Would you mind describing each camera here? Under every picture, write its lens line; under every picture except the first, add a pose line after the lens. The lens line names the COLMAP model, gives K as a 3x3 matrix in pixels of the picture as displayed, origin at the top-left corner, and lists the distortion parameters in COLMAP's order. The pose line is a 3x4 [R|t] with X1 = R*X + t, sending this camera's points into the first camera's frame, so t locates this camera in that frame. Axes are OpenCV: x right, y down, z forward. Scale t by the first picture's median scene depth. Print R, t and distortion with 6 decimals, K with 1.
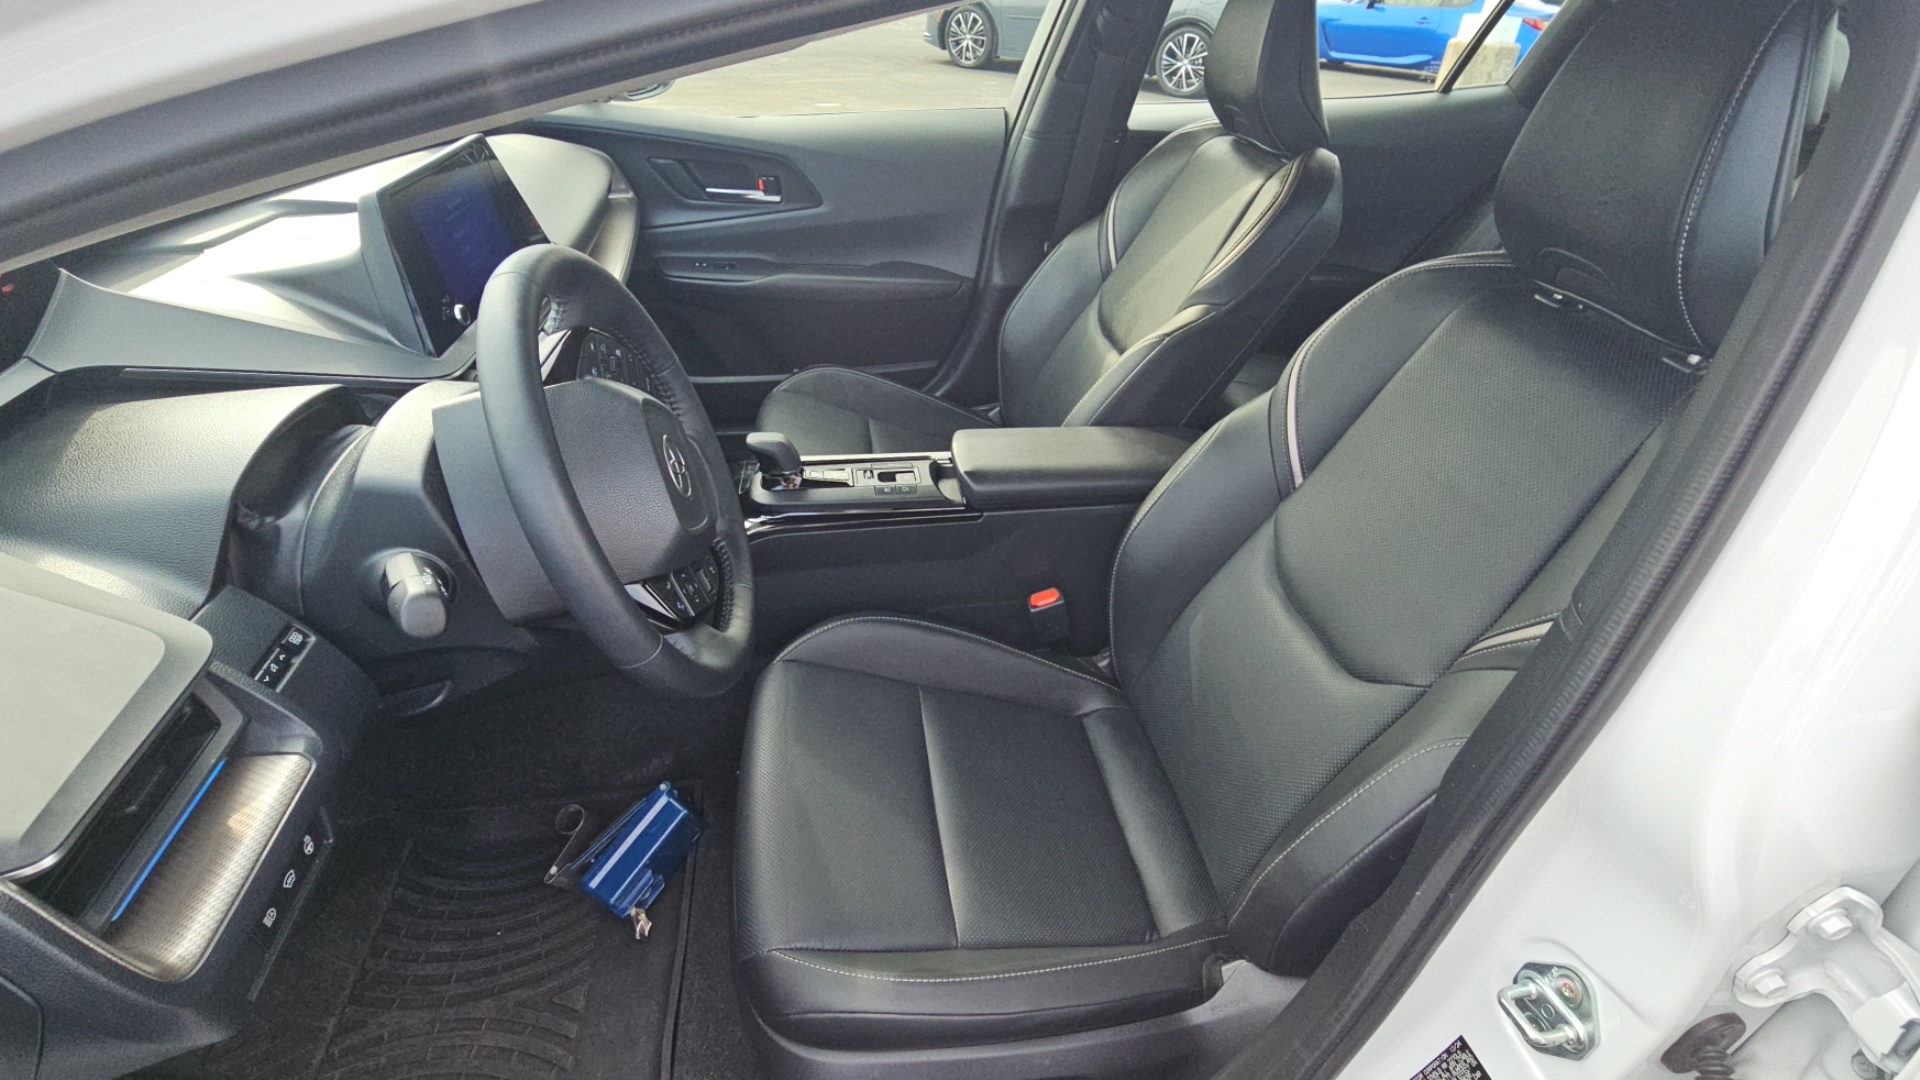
lens RADIAL K [[864.1, 0, 978.3], [0, 864.1, 544.8], [0, 0, 1]] dist [0.003993, -0.003752]
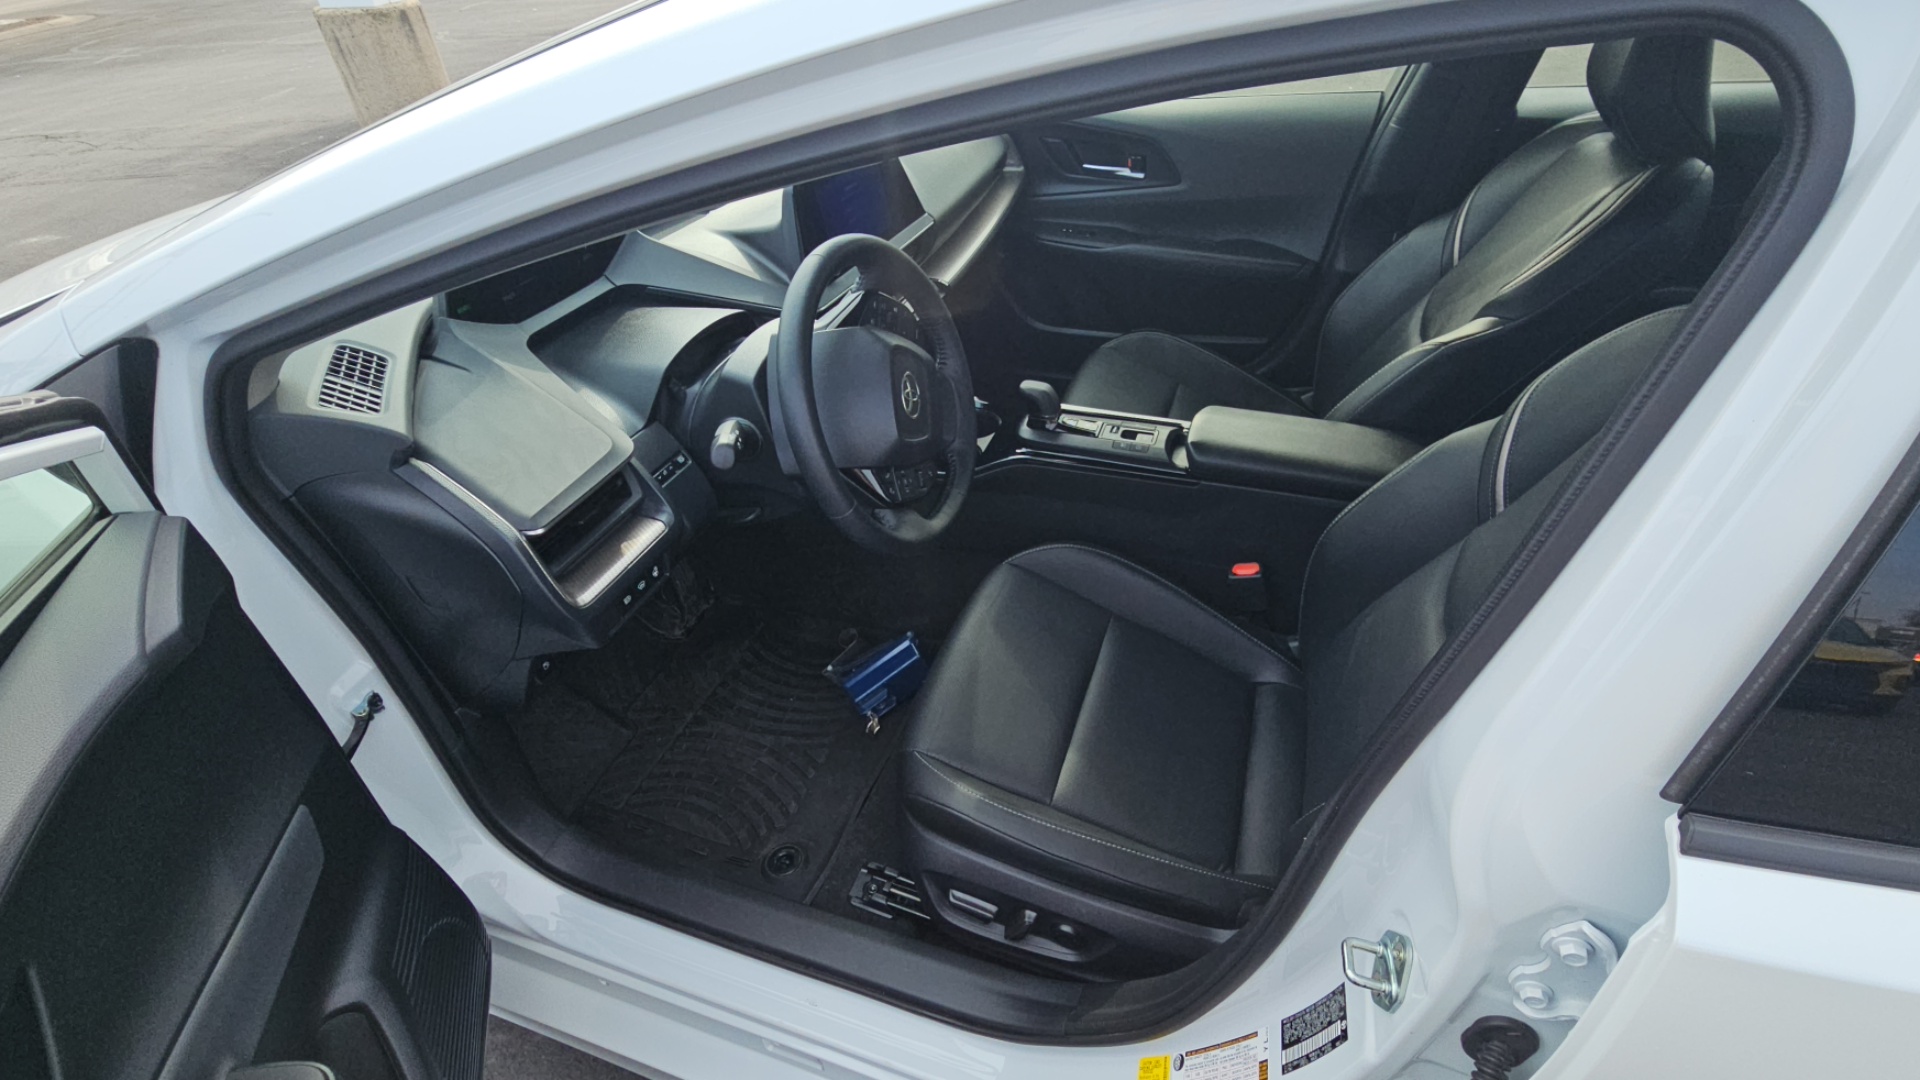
lens RADIAL K [[864.1, 0, 978.3], [0, 864.1, 544.8], [0, 0, 1]] dist [0.003993, -0.003752]
pose [[0.870393, 0.230003, -0.435332, 0.279634], [-0.205263, 0.973189, 0.103777, -0.014049], [0.447530, -0.000969, 0.894268, -0.145522]]
